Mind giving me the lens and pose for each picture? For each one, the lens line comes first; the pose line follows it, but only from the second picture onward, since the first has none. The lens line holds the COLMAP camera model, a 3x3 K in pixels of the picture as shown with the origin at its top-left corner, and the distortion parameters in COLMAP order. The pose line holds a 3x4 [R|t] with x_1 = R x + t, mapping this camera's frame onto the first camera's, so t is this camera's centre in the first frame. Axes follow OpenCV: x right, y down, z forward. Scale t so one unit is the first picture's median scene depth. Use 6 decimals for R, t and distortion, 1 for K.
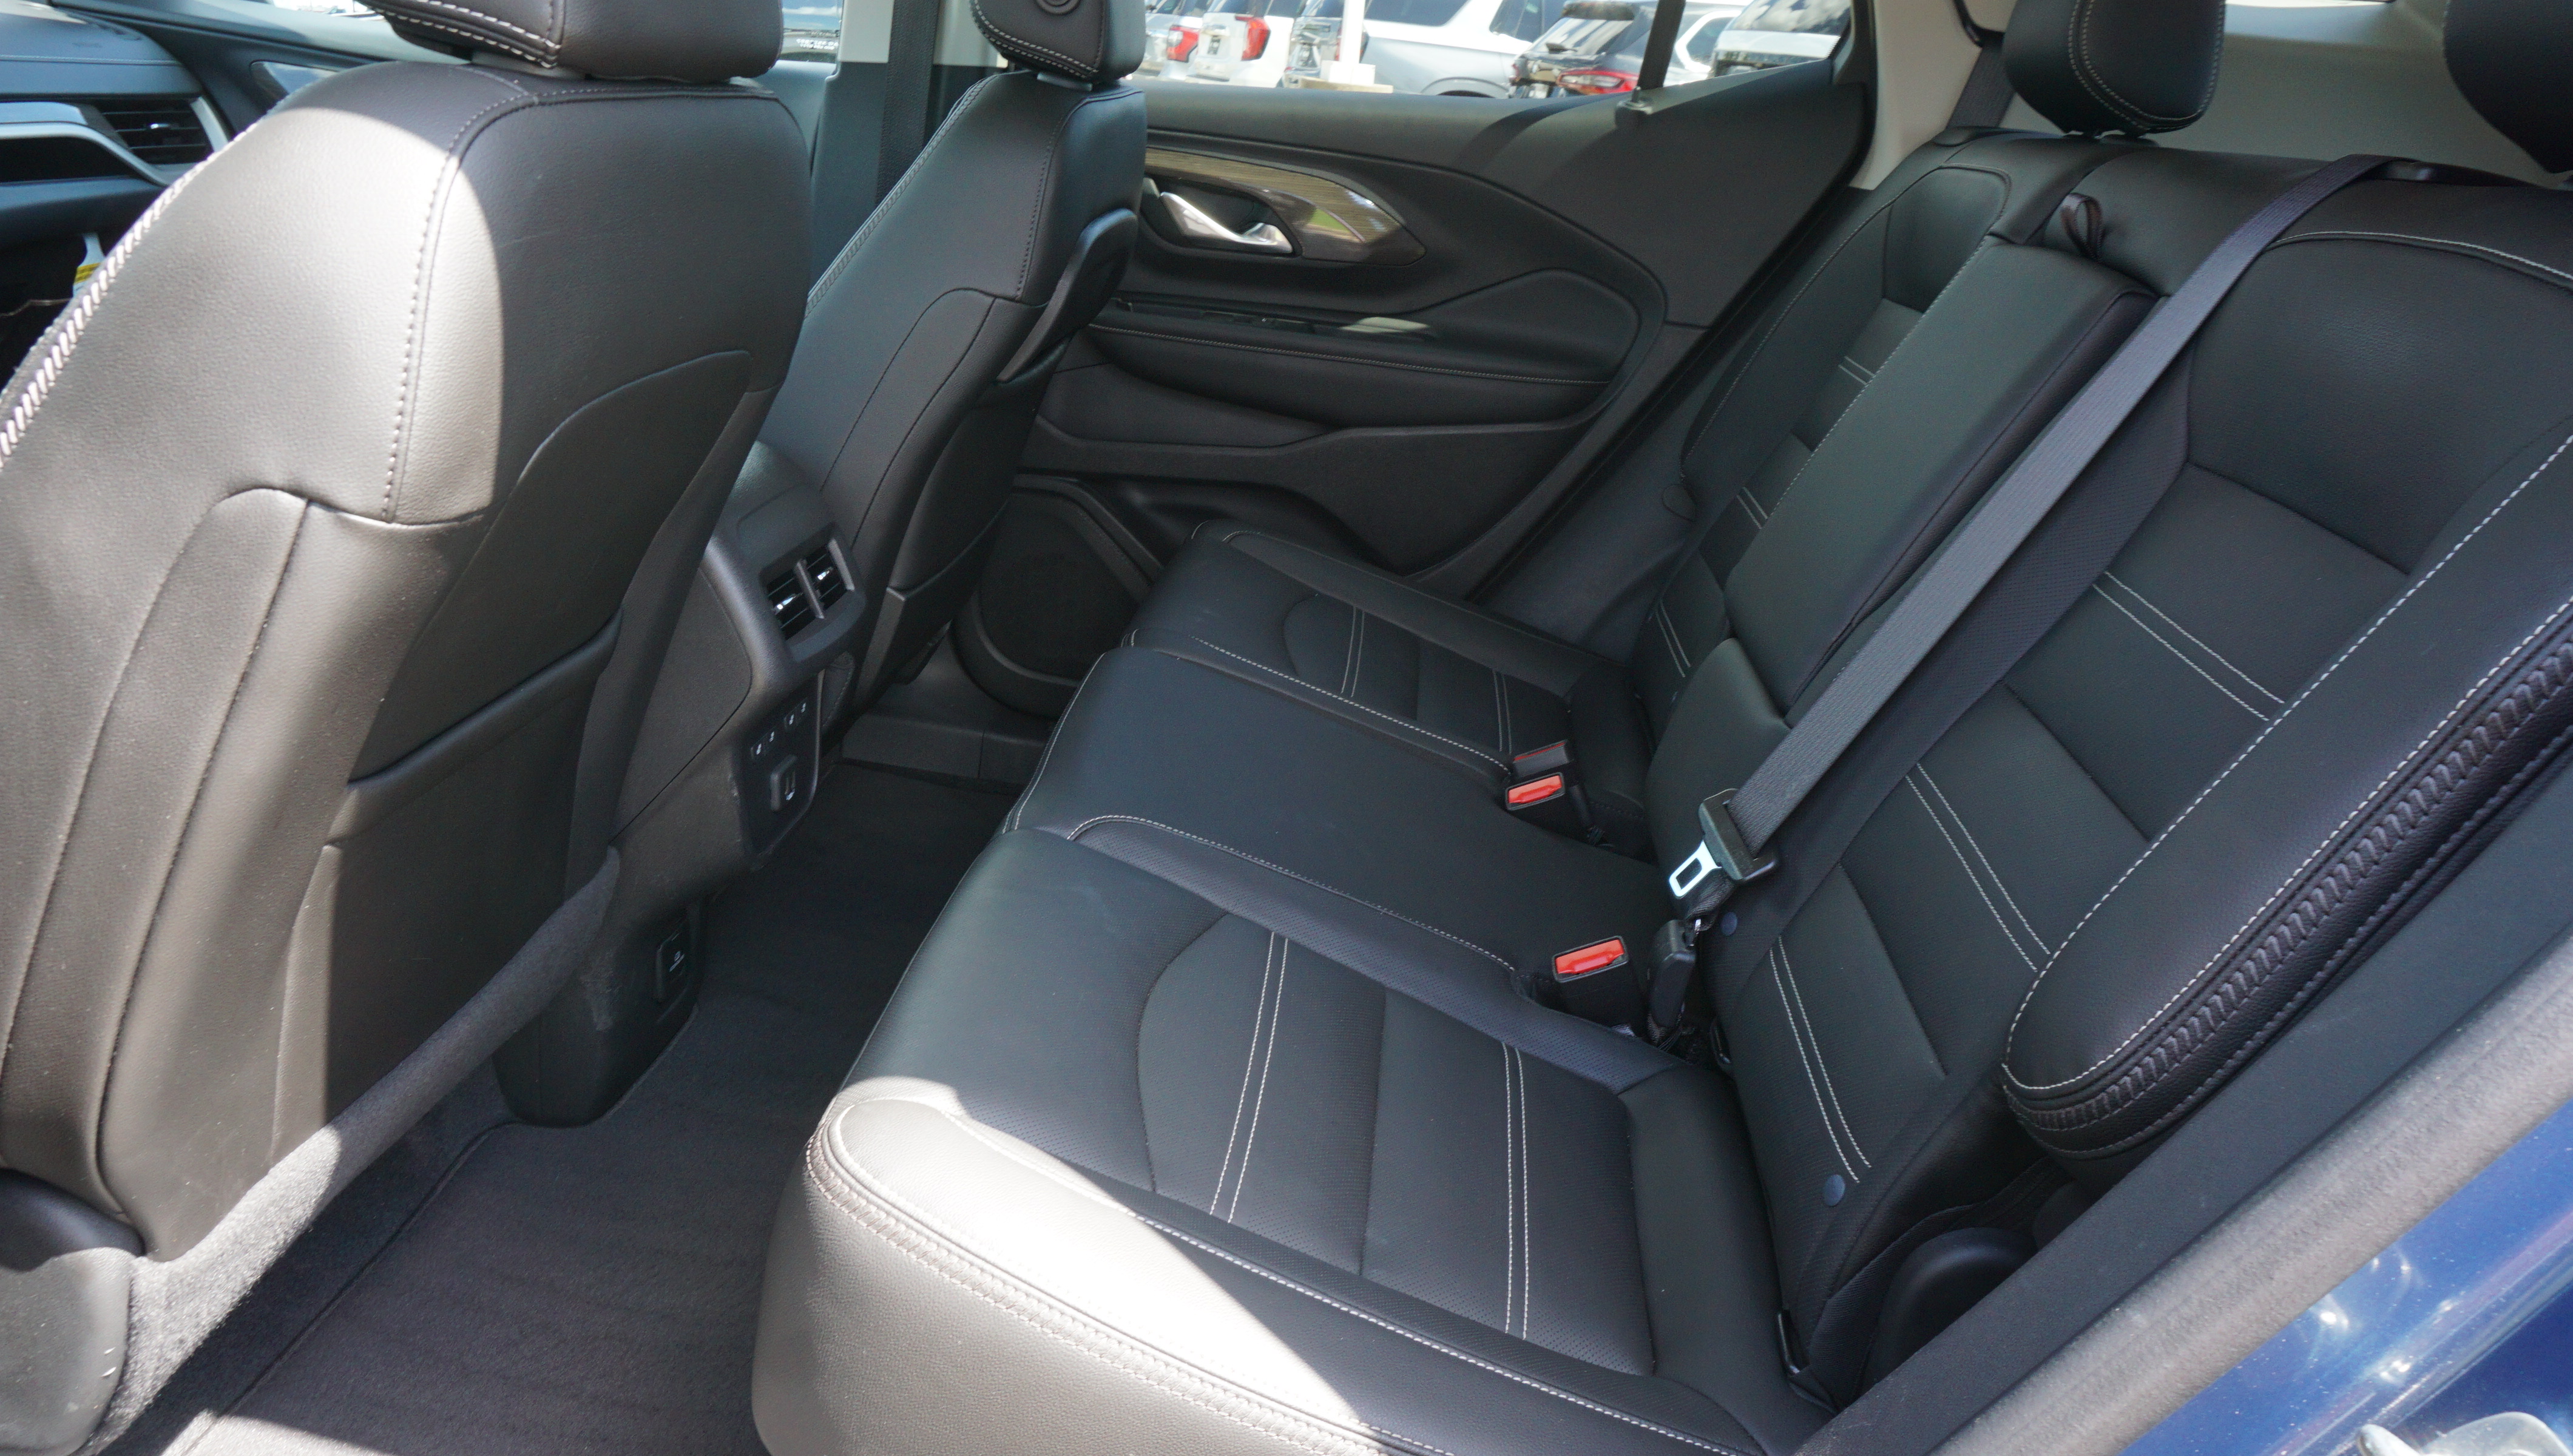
lens RADIAL K [[1719.3, 0, 1287.8], [0, 1719.3, 737.8], [0, 0, 1]] dist [-0.055778, 0.041796]
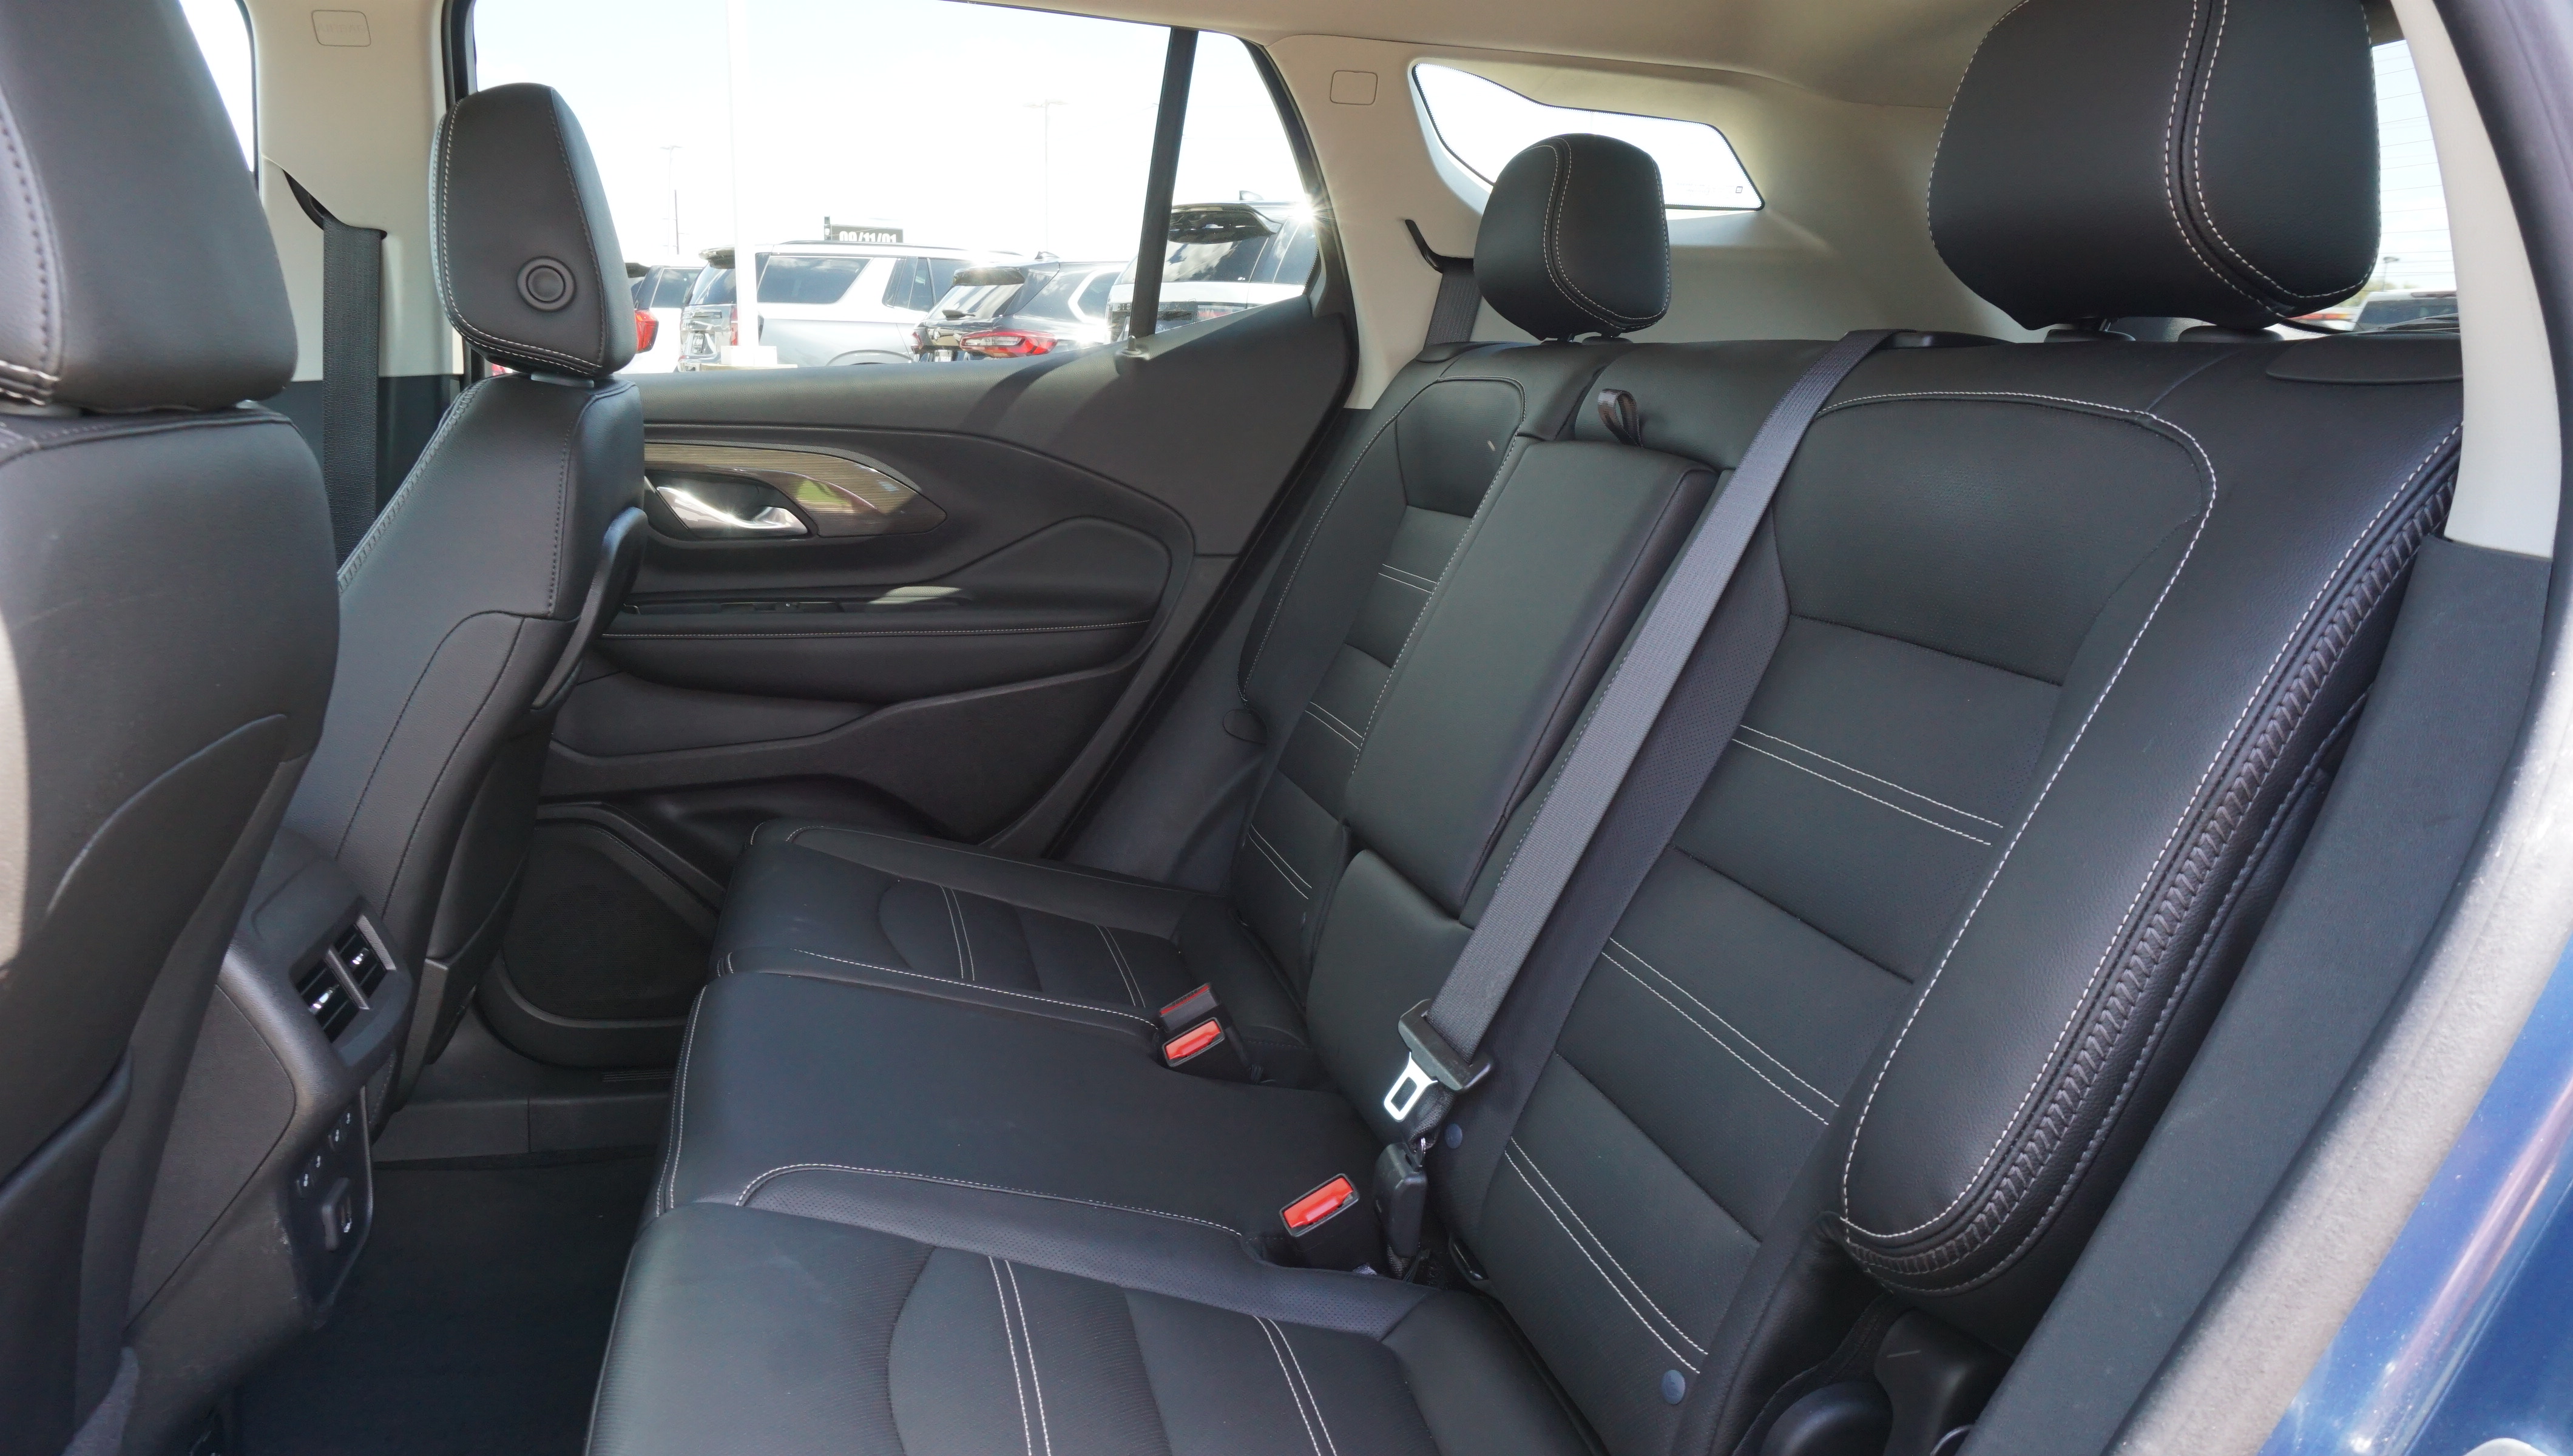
lens RADIAL K [[1723.0, 0, 1290.0], [0, 1723.0, 733.7], [0, 0, 1]] dist [-0.057007, 0.041884]
pose [[0.938941, -0.151510, 0.308924, -0.094417], [0.194195, 0.974515, -0.112288, -0.022542], [-0.284038, 0.165424, 0.944435, 0.059133]]
